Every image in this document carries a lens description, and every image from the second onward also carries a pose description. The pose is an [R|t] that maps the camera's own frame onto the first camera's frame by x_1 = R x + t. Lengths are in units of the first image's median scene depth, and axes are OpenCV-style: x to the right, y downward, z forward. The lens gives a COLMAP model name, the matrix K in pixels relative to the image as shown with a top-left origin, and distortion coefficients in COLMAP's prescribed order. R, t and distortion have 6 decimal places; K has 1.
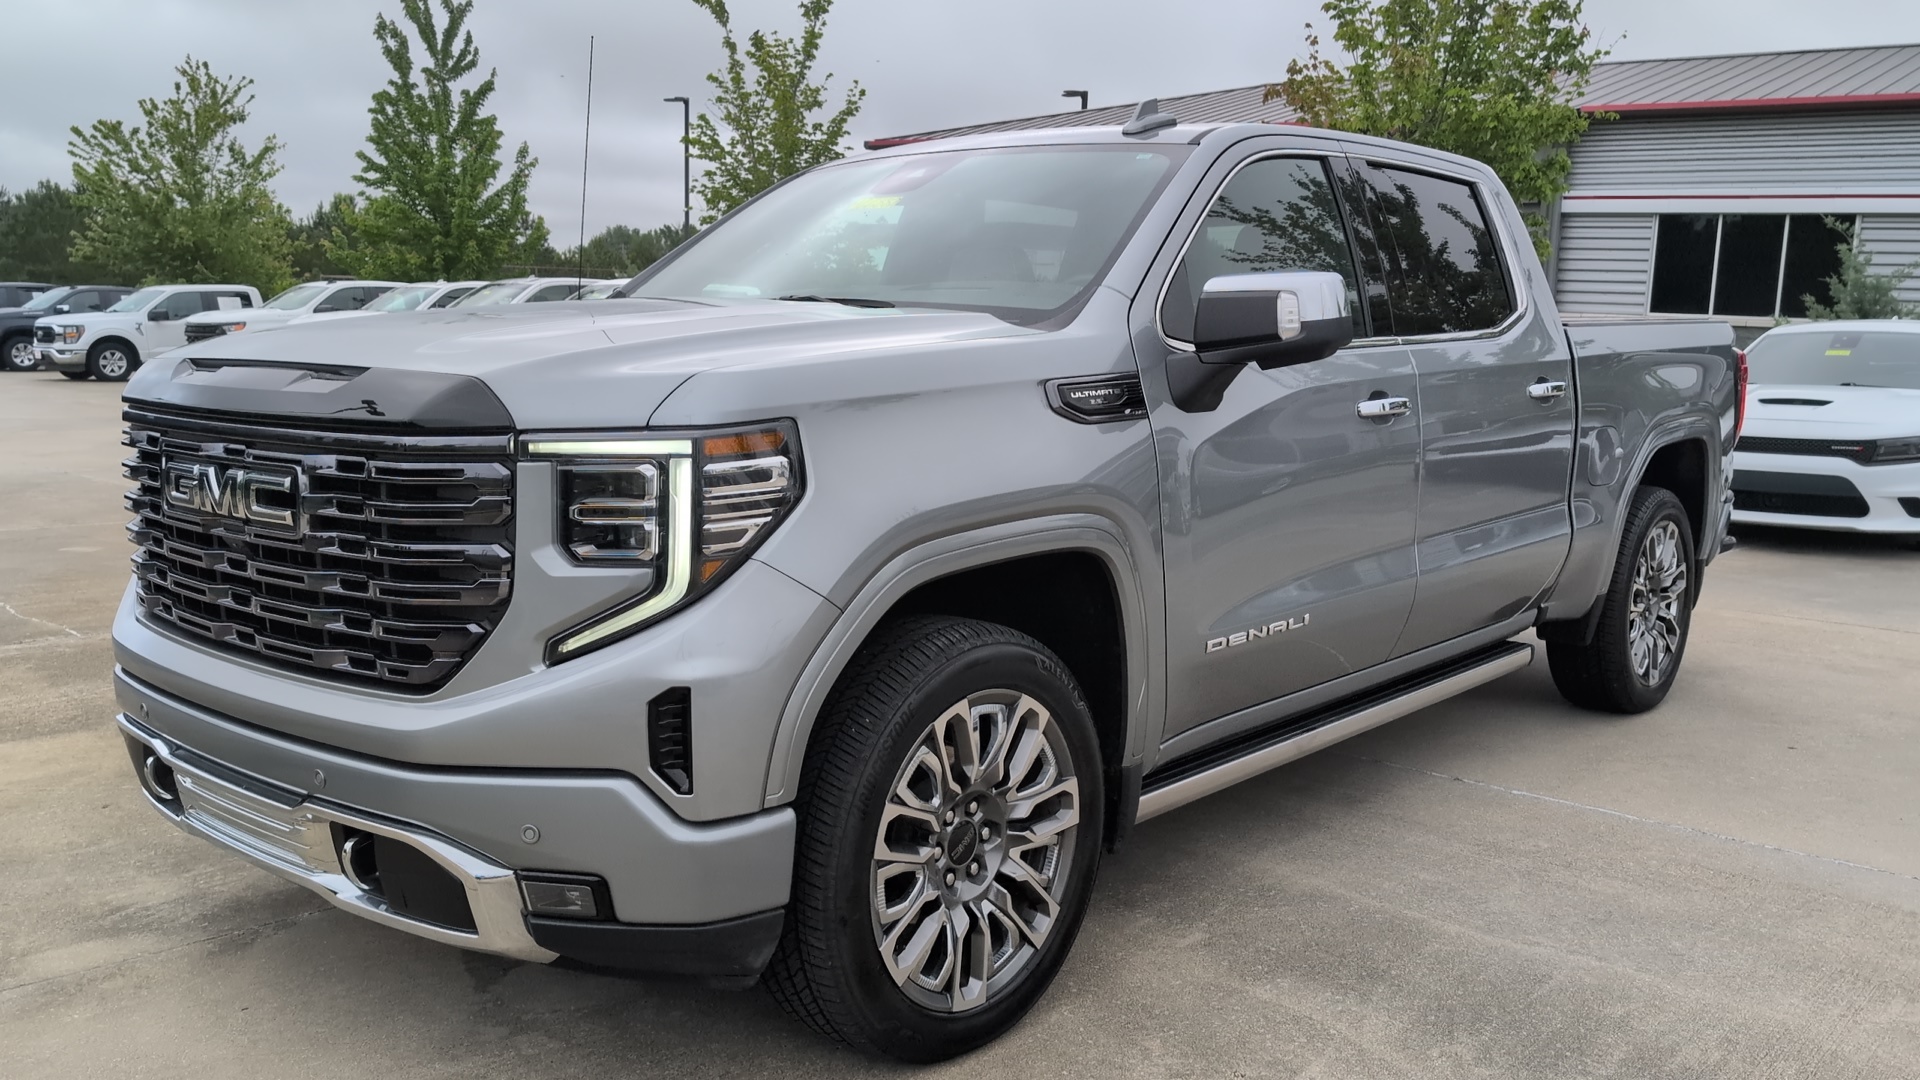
lens RADIAL K [[1633.7, 0, 960.0], [0, 1633.7, 540.0], [0, 0, 1]] dist [-0.005635, 0.002699]
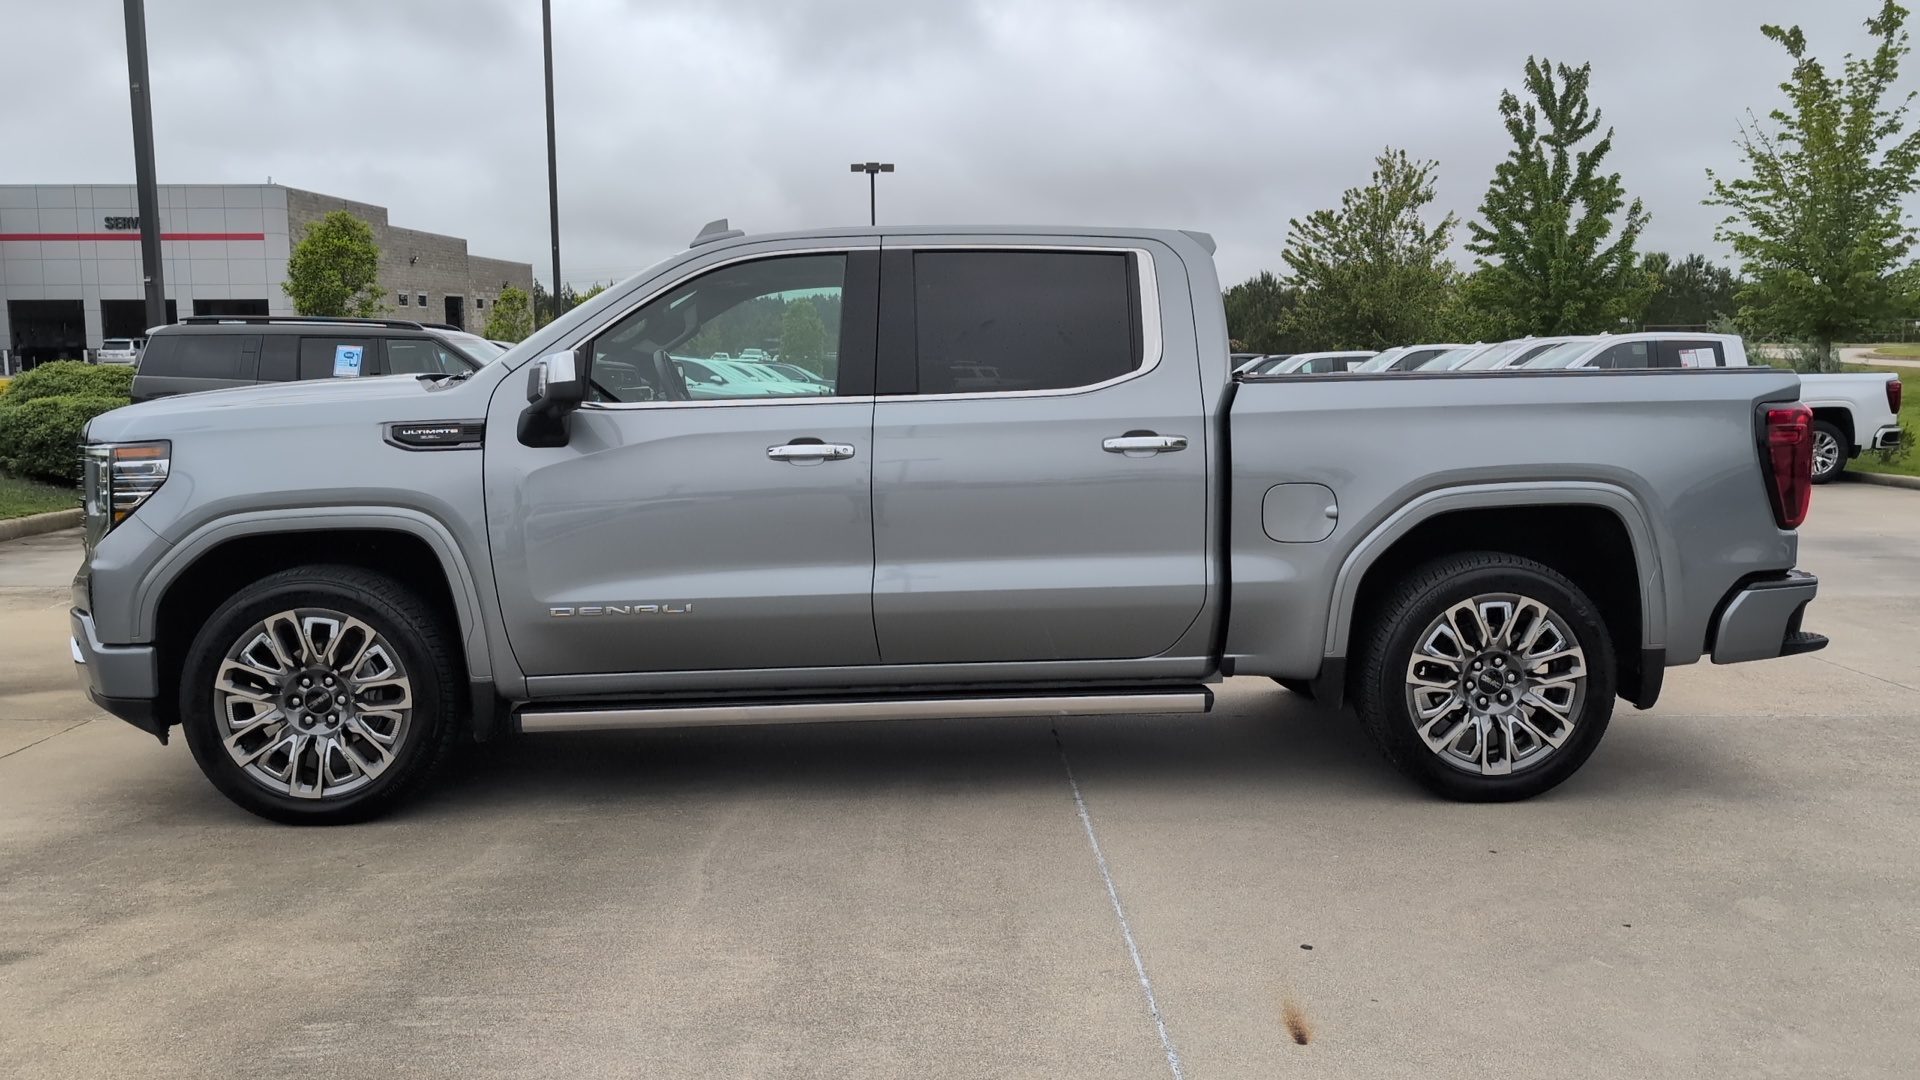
lens RADIAL K [[1633.7, 0, 960.0], [0, 1633.7, 540.0], [0, 0, 1]] dist [-0.005635, 0.002699]
pose [[0.694648, 0.054299, -0.717298, 0.171335], [-0.080044, 0.996789, -0.002061, -0.002675], [0.714883, 0.058847, 0.696764, 0.031735]]
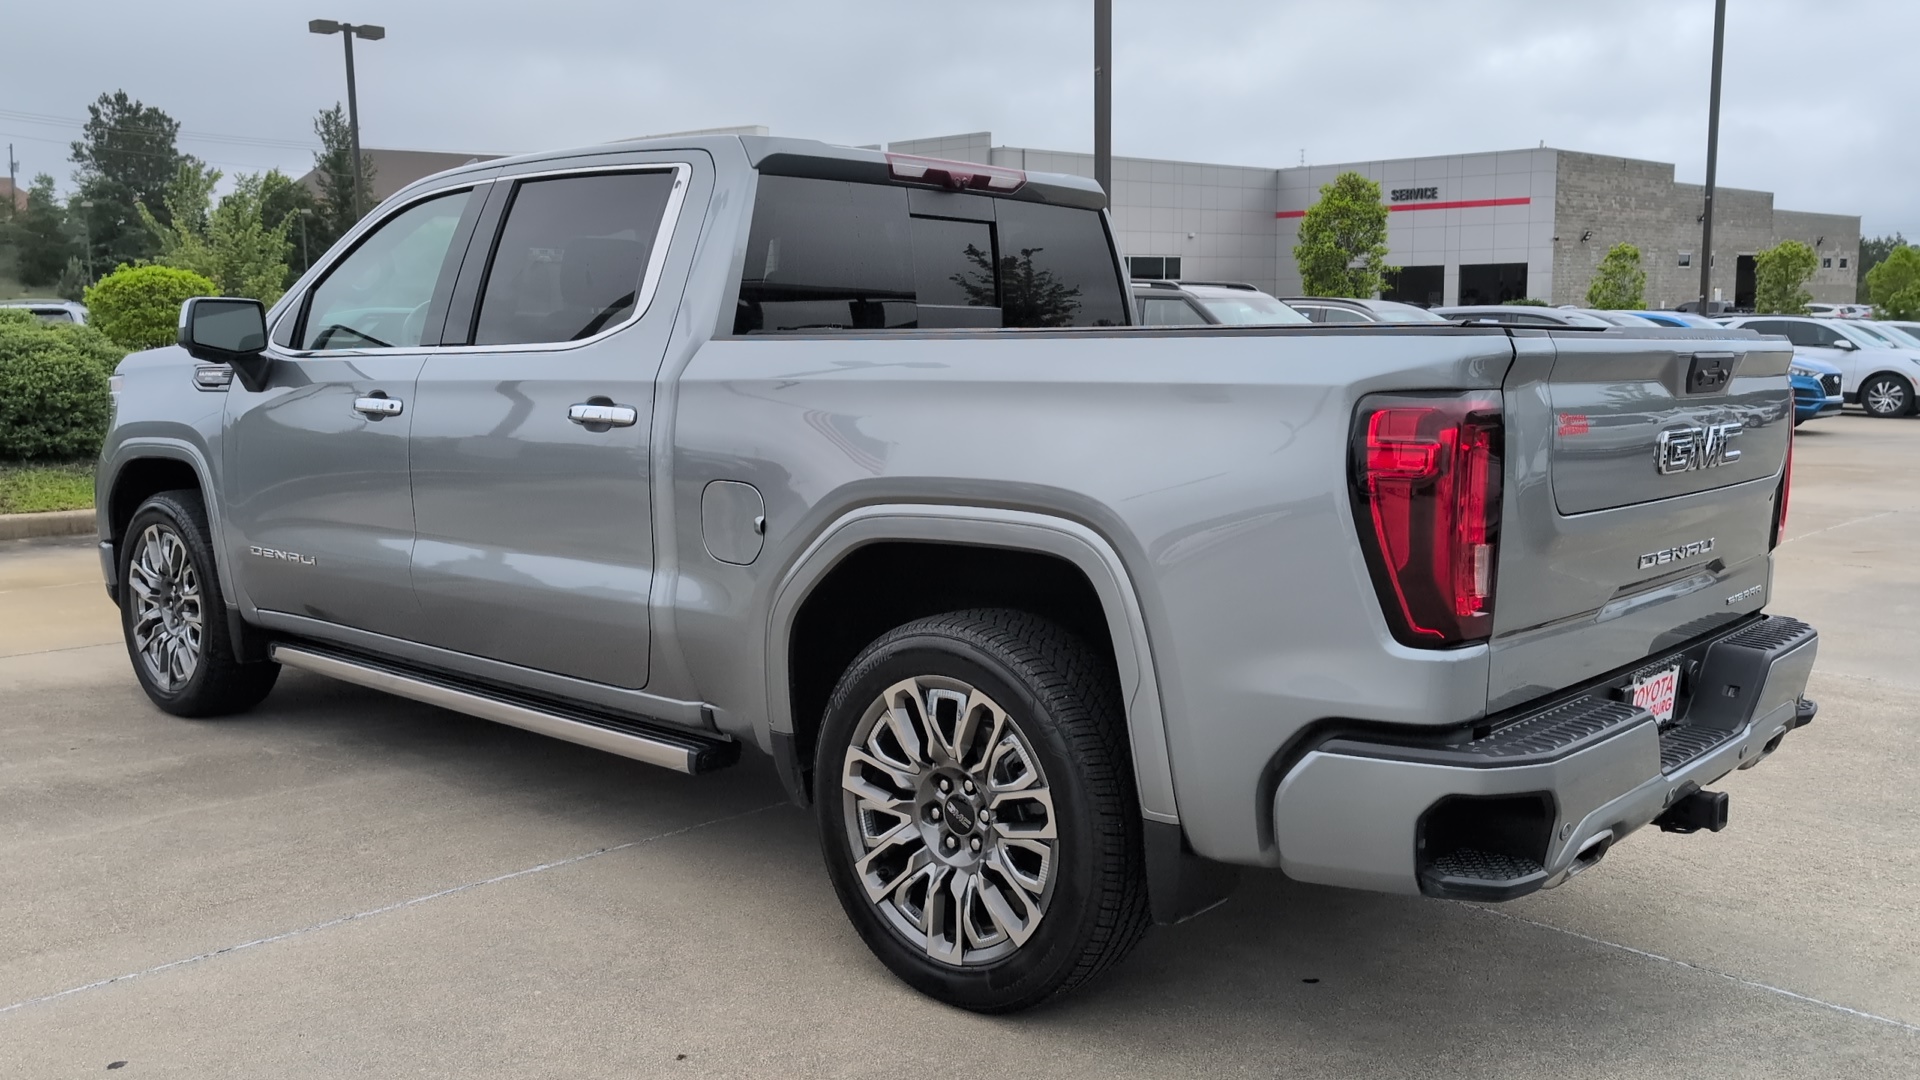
lens RADIAL K [[1616.7, 0, 960.0], [0, 1616.7, 540.0], [0, 0, 1]] dist [0.031438, -0.140672]
pose [[-0.018872, 0.109070, -0.993855, 0.193813], [-0.136622, 0.984426, 0.110630, -0.023613], [0.990443, 0.137870, -0.003676, 0.197907]]
